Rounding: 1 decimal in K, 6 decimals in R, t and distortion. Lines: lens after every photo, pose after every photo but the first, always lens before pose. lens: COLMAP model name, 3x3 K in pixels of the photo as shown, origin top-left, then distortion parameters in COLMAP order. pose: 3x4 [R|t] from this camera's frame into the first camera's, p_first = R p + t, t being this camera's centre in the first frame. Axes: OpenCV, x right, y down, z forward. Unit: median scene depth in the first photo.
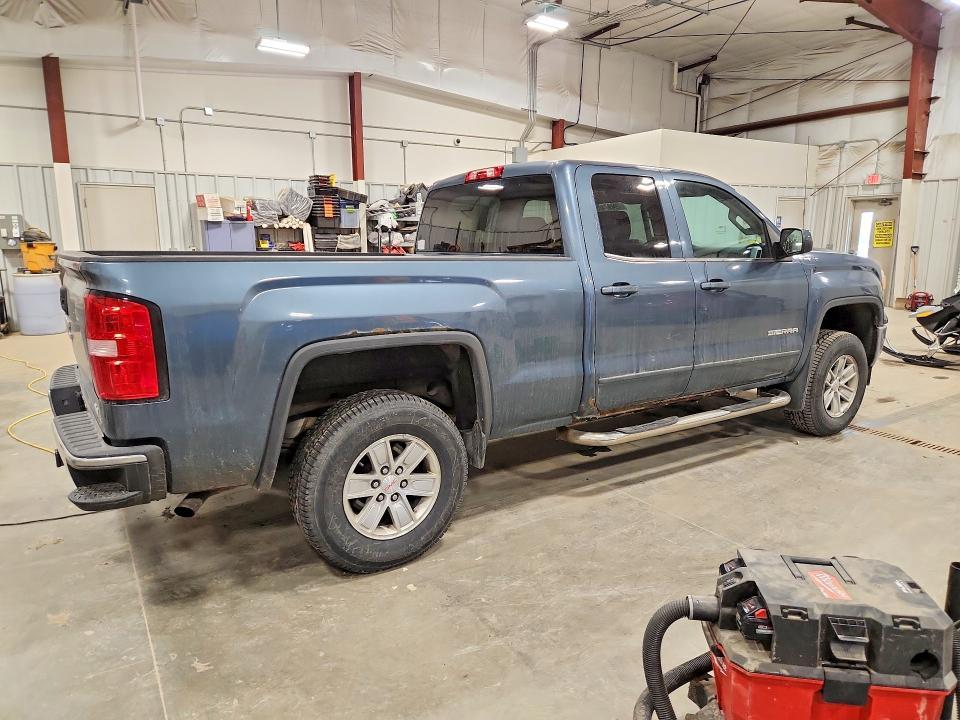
lens RADIAL K [[653.7, 0, 474.3], [0, 653.7, 367.5], [0, 0, 1]] dist [0.050309, -0.038688]
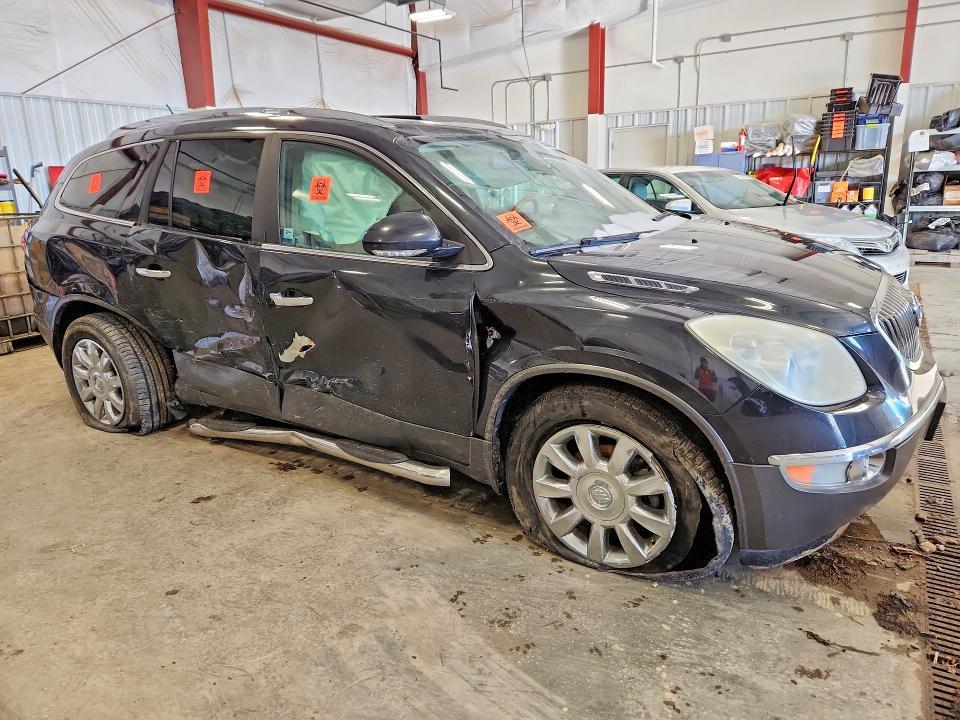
lens RADIAL K [[653.7, 0, 485.5], [0, 653.7, 355.1], [0, 0, 1]] dist [0.050309, -0.038688]
pose [[0.429995, 0.211269, -0.877764, 0.357778], [-0.142254, 0.975945, 0.165213, -0.037879], [0.891553, 0.053825, 0.449706, 0.243494]]
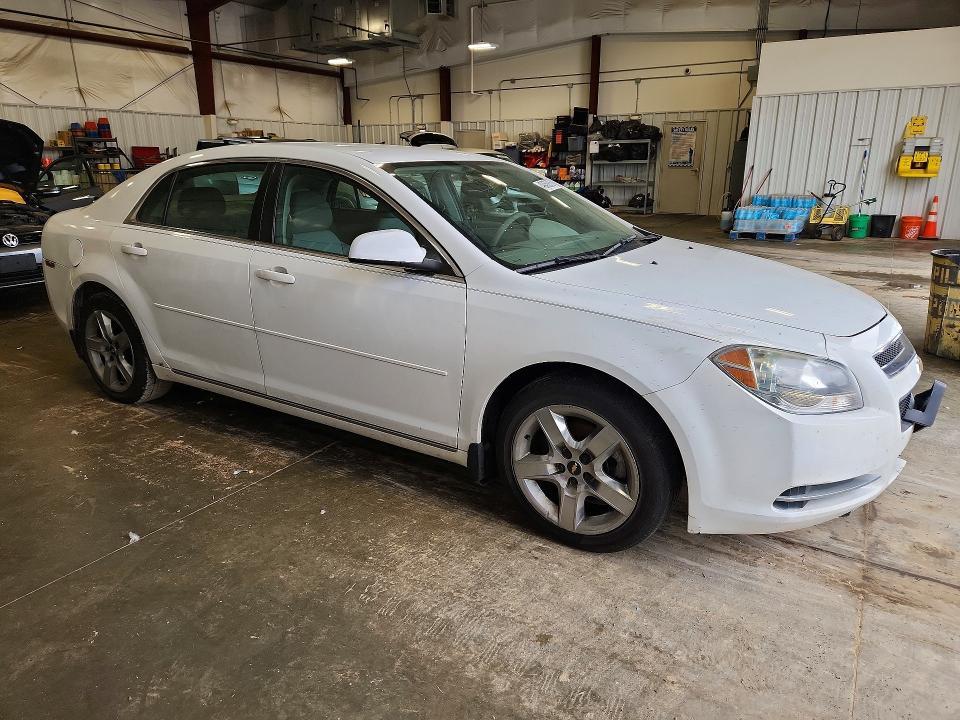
lens RADIAL K [[653.7, 0, 479.6], [0, 653.7, 369.4], [0, 0, 1]] dist [0.050309, -0.038688]
pose [[0.428424, 0.269887, -0.862331, 1.085786], [-0.170195, 0.961372, 0.216329, -0.027257], [0.887405, 0.054084, 0.457808, 0.177713]]
